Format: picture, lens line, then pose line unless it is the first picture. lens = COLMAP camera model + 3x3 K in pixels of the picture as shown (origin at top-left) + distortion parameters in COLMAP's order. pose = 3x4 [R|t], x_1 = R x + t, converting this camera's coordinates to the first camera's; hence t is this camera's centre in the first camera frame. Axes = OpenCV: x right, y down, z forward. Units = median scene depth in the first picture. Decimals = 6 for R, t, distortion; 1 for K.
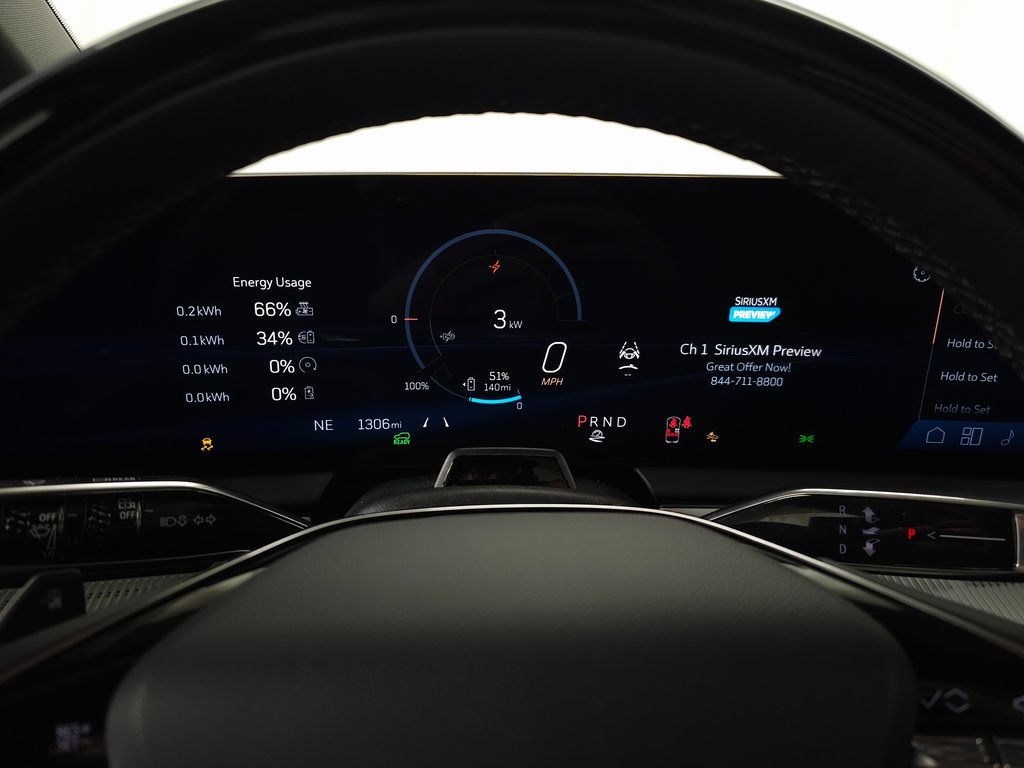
lens RADIAL K [[695.5, 0, 514.1], [0, 695.5, 378.7], [0, 0, 1]] dist [0.047469, -0.059252]
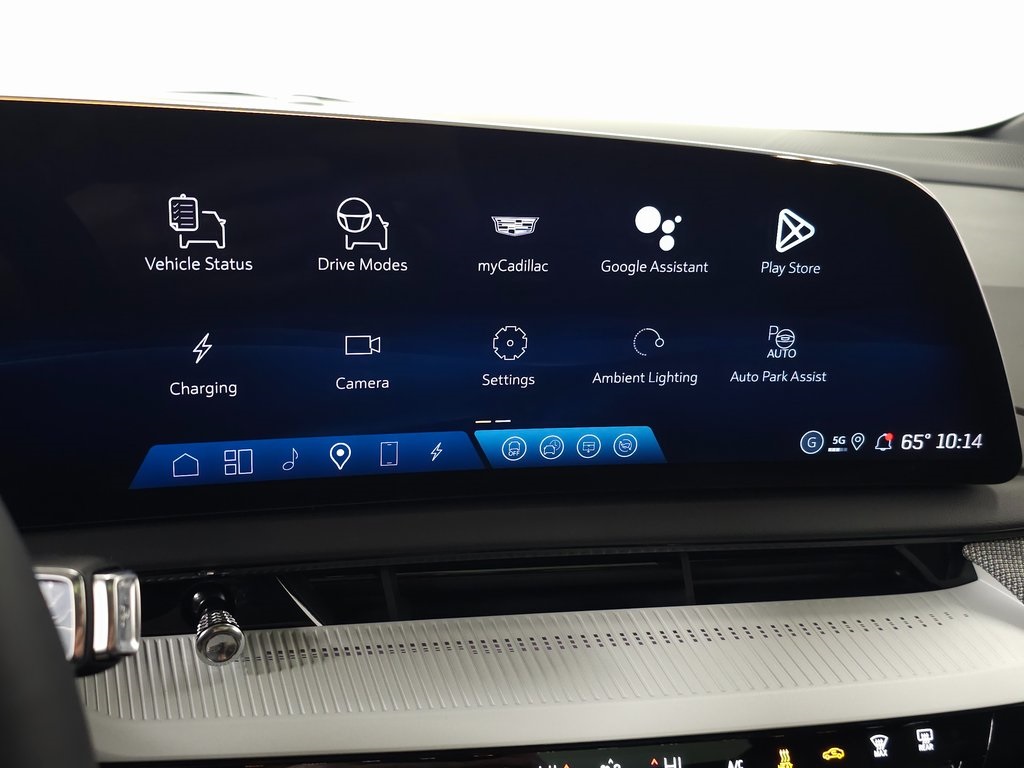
lens RADIAL K [[1074.0, 0, 520.5], [0, 1074.0, 383.5], [0, 0, 1]] dist [0.030350, 0.000000]
pose [[0.943814, -0.064553, 0.324111, 0.601977], [0.066879, 0.997753, 0.003969, 0.019264], [-0.323639, 0.017931, 0.946011, -0.118510]]
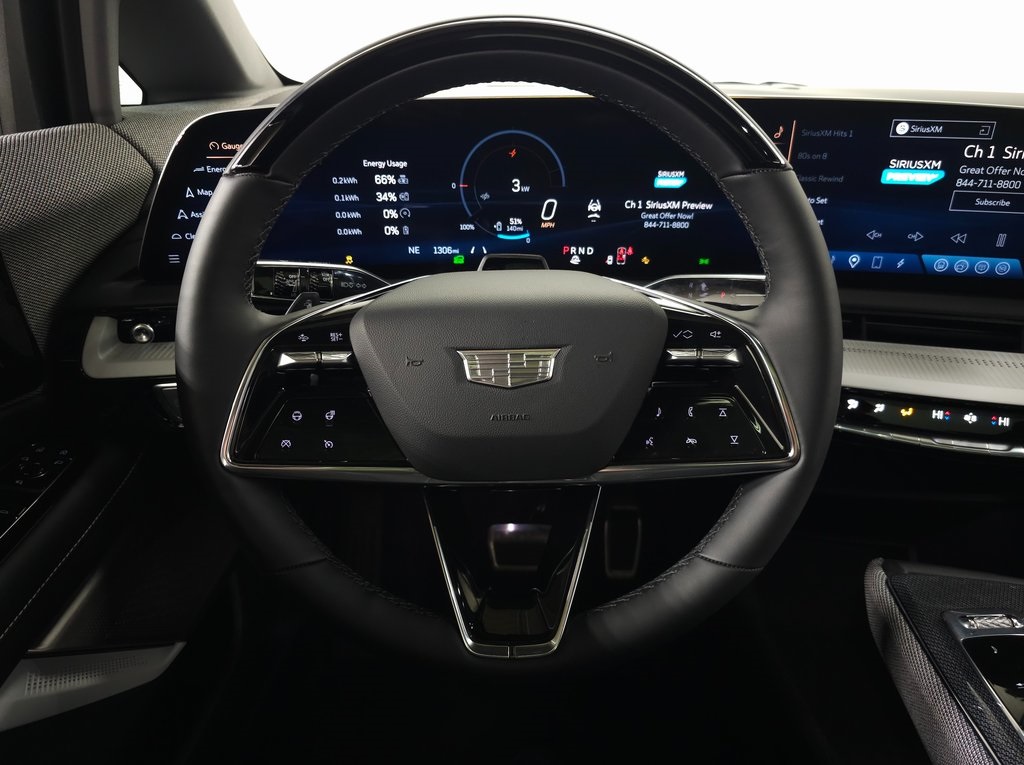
lens RADIAL K [[695.5, 0, 513.5], [0, 695.5, 380.9], [0, 0, 1]] dist [0.047469, -0.059252]
pose [[0.996869, 0.017730, -0.077052, 0.110042], [-0.006673, 0.989923, 0.141451, 0.140156], [0.078783, -0.140494, 0.986942, -0.720797]]
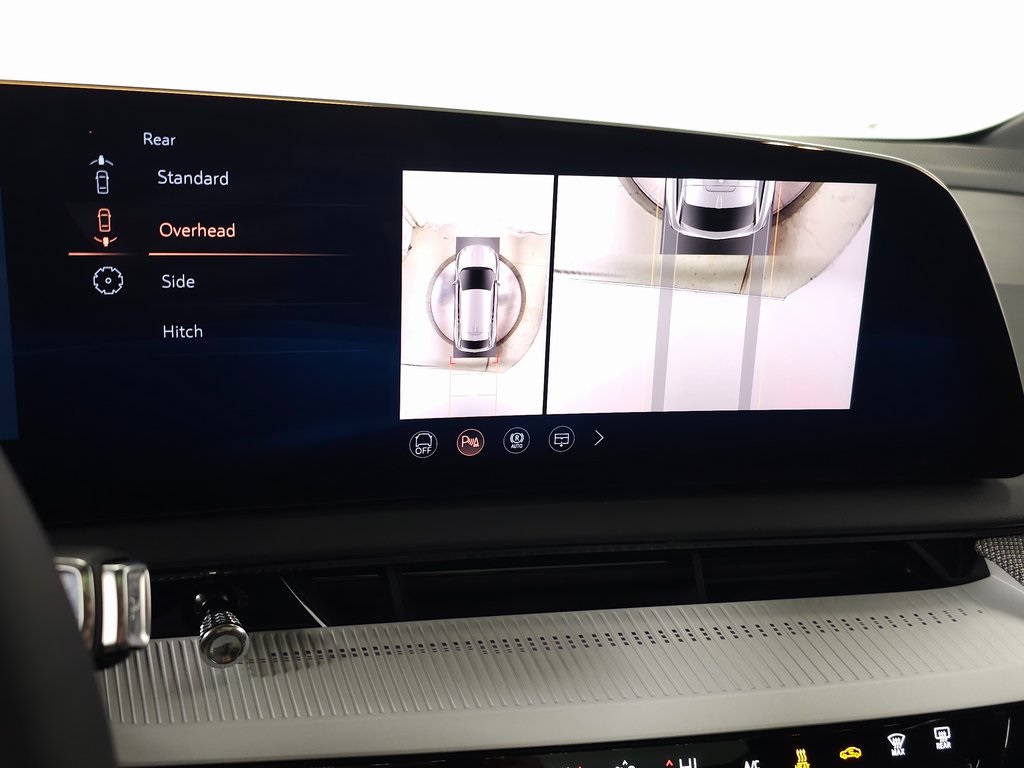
lens RADIAL K [[1074.0, 0, 521.5], [0, 1074.0, 381.8], [0, 0, 1]] dist [0.030350, 0.000000]
pose [[0.937367, -0.064841, 0.342255, 0.579618], [0.073136, 0.997257, -0.011372, 0.042282], [-0.340579, 0.035691, 0.939538, -0.085523]]
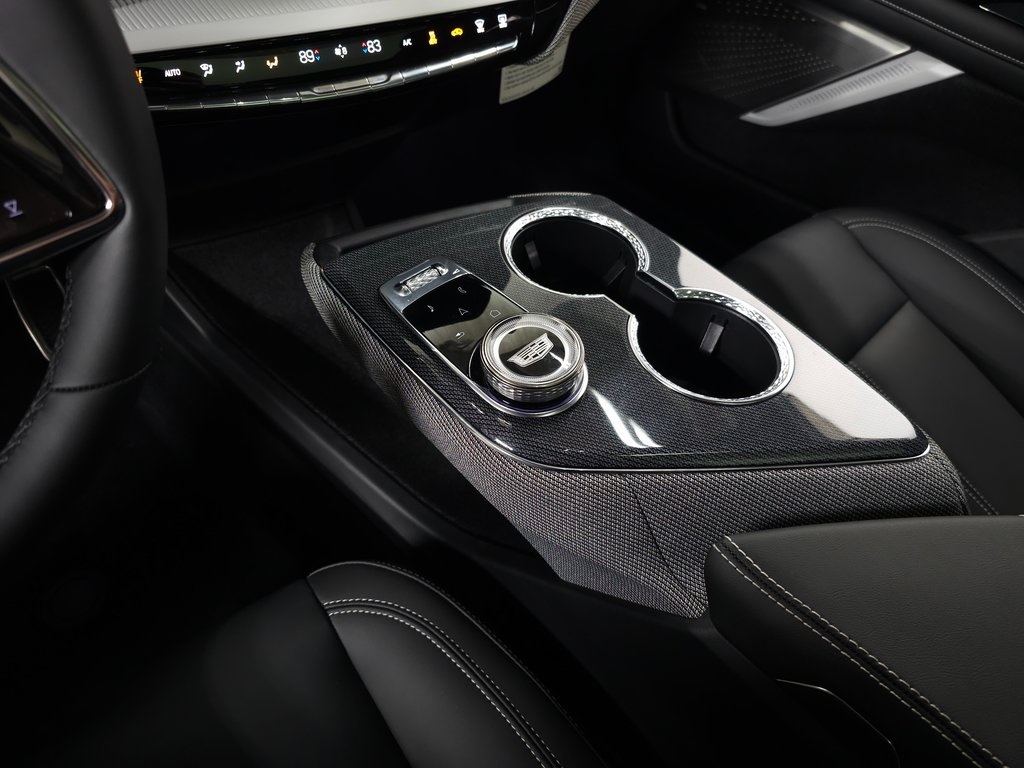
lens RADIAL K [[695.5, 0, 508.8], [0, 695.5, 382.4], [0, 0, 1]] dist [0.047469, -0.059252]
pose [[0.766571, -0.452460, 0.455685, 0.372354], [0.107828, 0.790232, 0.603246, 0.166508], [-0.633042, -0.413295, 0.654557, -0.423412]]
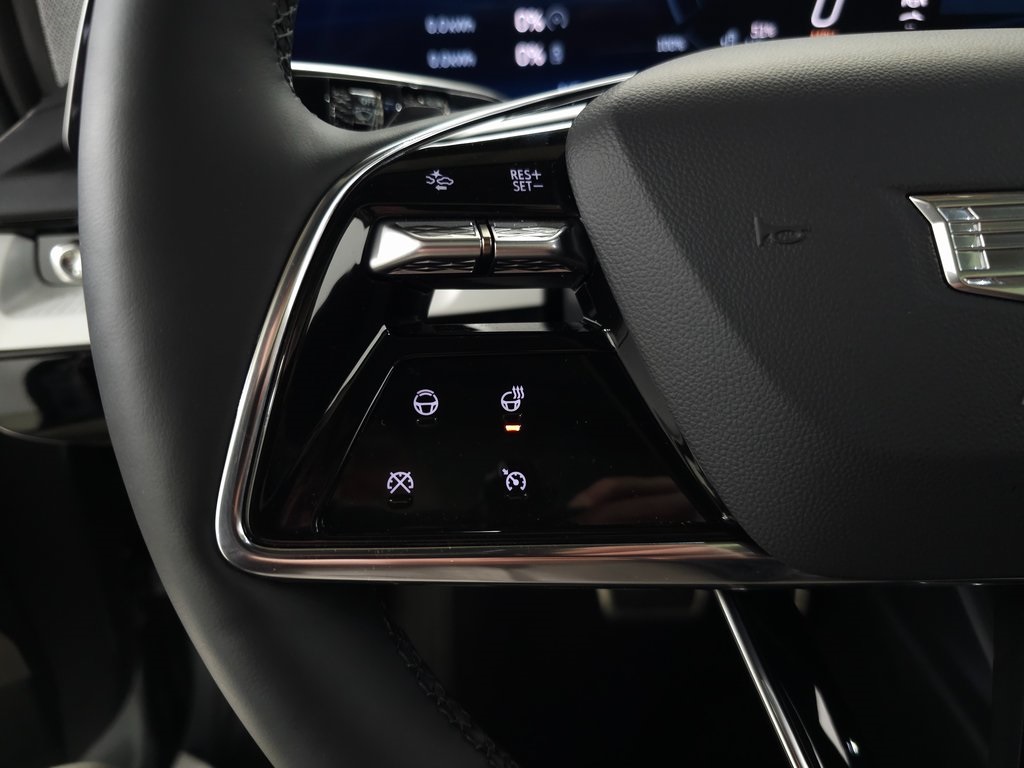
lens RADIAL K [[695.5, 0, 511.8], [0, 695.5, 379.6], [0, 0, 1]] dist [0.047469, -0.059252]
pose [[0.995181, -0.000440, -0.098058, -0.255051], [0.016483, 0.986513, 0.162853, 0.287731], [0.096664, -0.163685, 0.981765, 0.006952]]
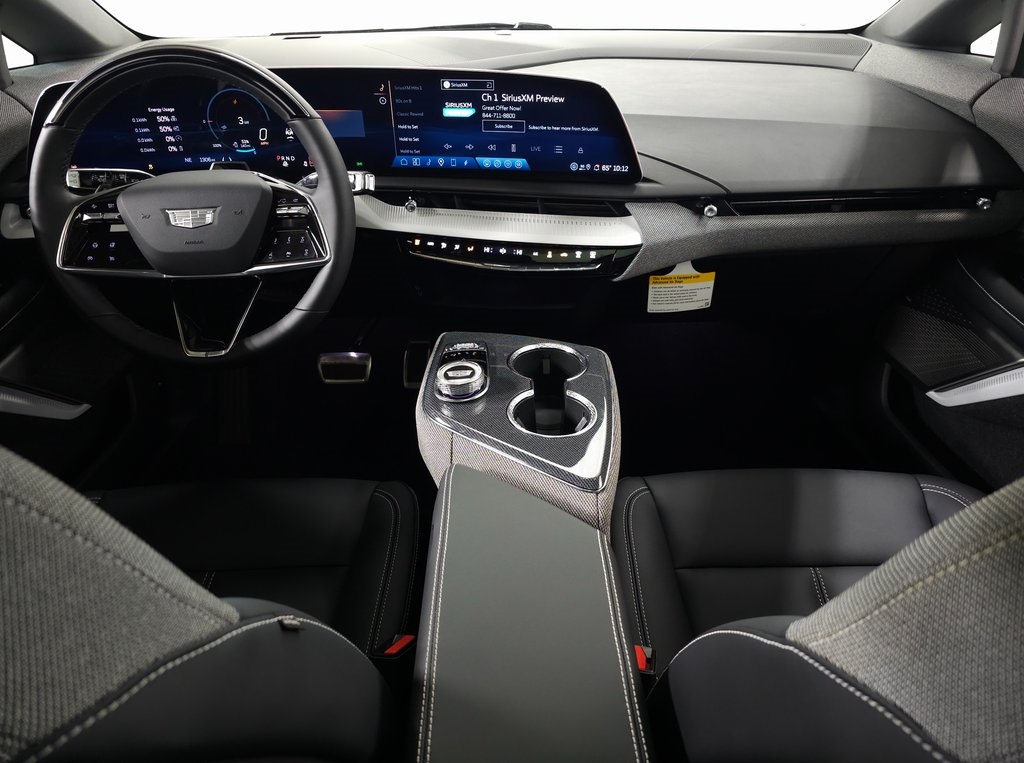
lens RADIAL K [[695.5, 0, 515.2], [0, 695.5, 376.0], [0, 0, 1]] dist [0.047469, -0.059252]
pose [[0.997798, 0.000578, -0.066328, 1.294397], [0.016897, 0.964756, 0.262604, 0.189935], [0.064142, -0.263147, 0.962621, -1.992966]]
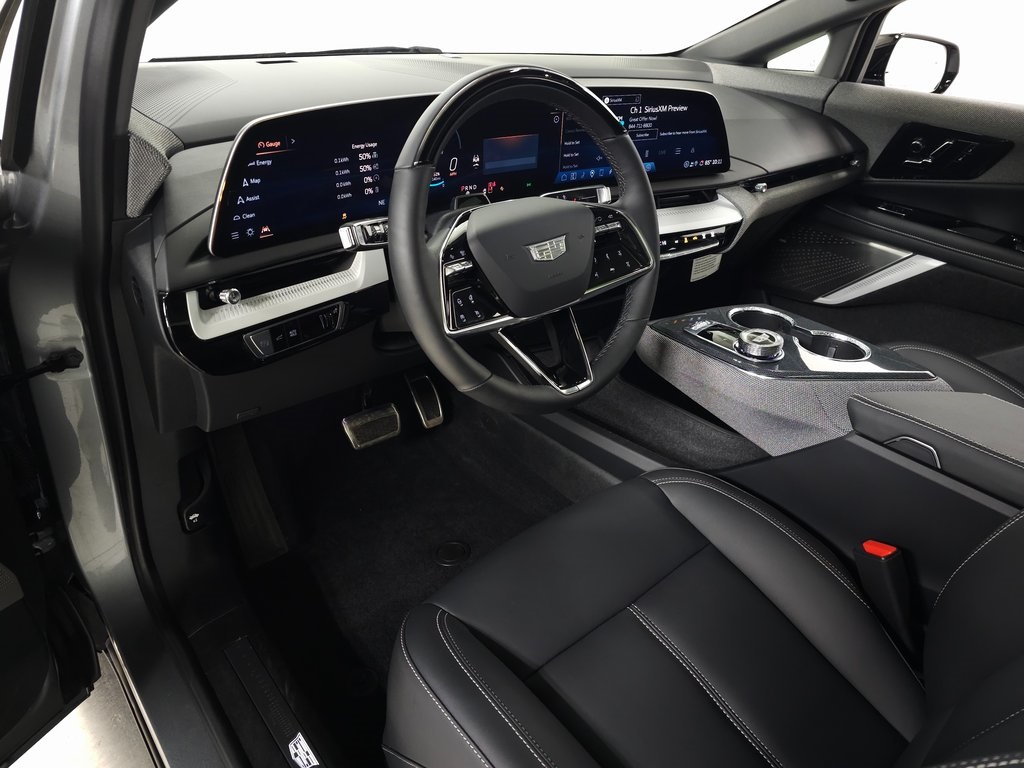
lens RADIAL K [[695.5, 0, 512.3], [0, 695.5, 376.4], [0, 0, 1]] dist [0.047469, -0.059252]
pose [[0.803011, -0.276917, 0.527722, -1.390089], [0.142166, 0.948936, 0.281618, 0.019111], [-0.578759, -0.151118, 0.801375, -1.381025]]
